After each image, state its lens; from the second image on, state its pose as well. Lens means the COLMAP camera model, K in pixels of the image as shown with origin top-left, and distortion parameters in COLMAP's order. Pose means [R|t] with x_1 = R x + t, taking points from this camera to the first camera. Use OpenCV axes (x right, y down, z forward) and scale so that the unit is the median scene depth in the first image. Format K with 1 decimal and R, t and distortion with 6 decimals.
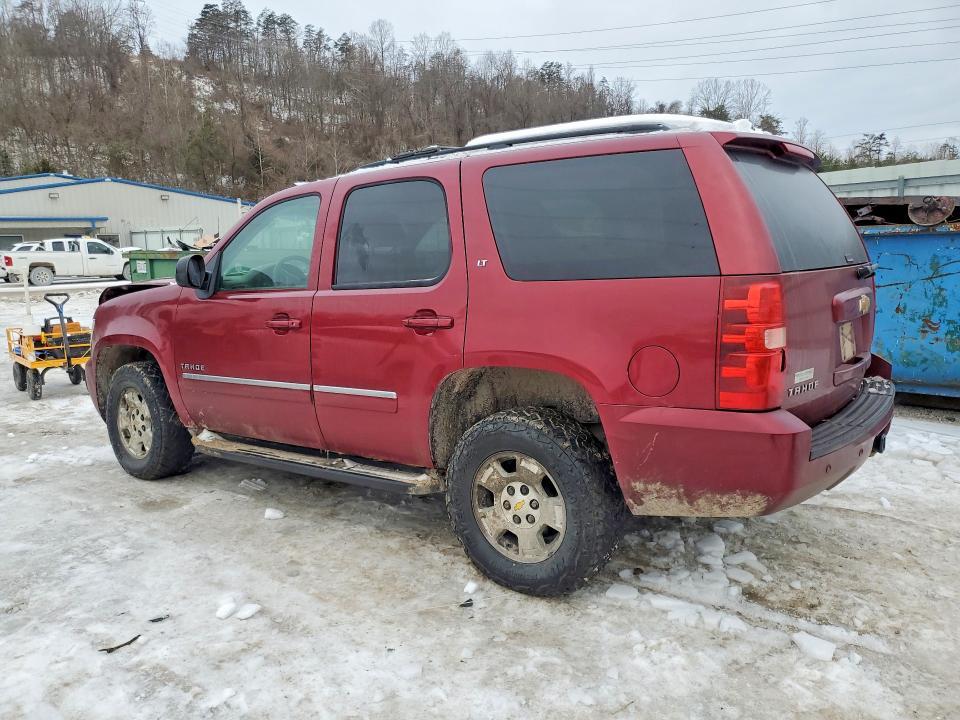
lens RADIAL K [[768.3, 0, 480.0], [0, 768.3, 360.0], [0, 0, 1]] dist [0.003449, 0.015982]
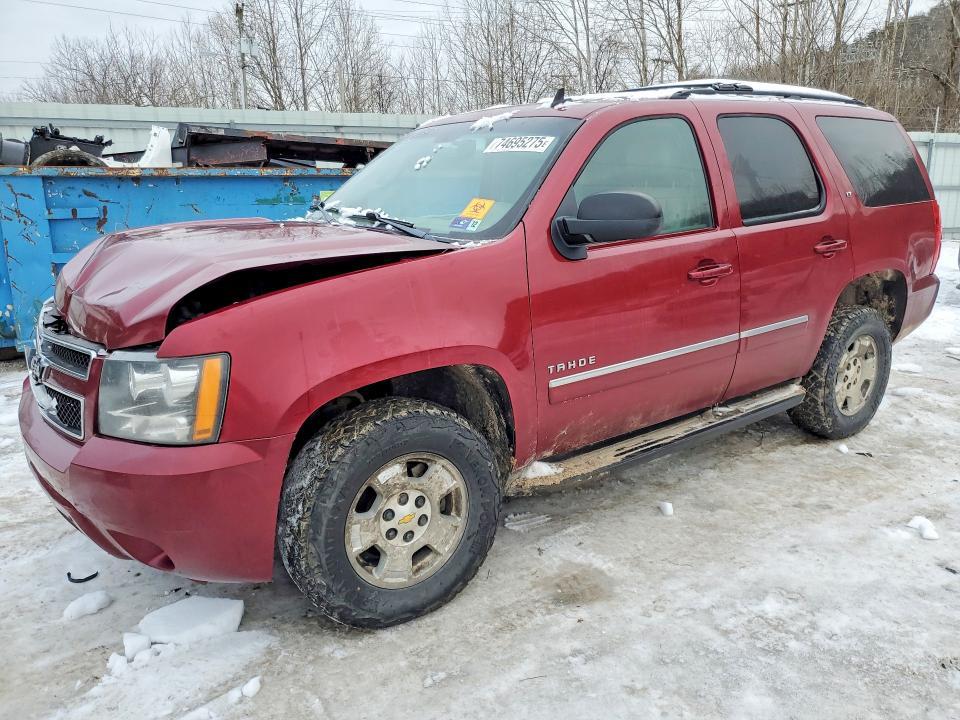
lens RADIAL K [[768.3, 0, 480.0], [0, 768.3, 360.0], [0, 0, 1]] dist [0.003449, 0.015982]
pose [[0.251129, -0.206431, 0.945685, -1.191680], [0.132455, 0.975133, 0.177685, -0.142591], [-0.958848, 0.080639, 0.272227, 1.065950]]
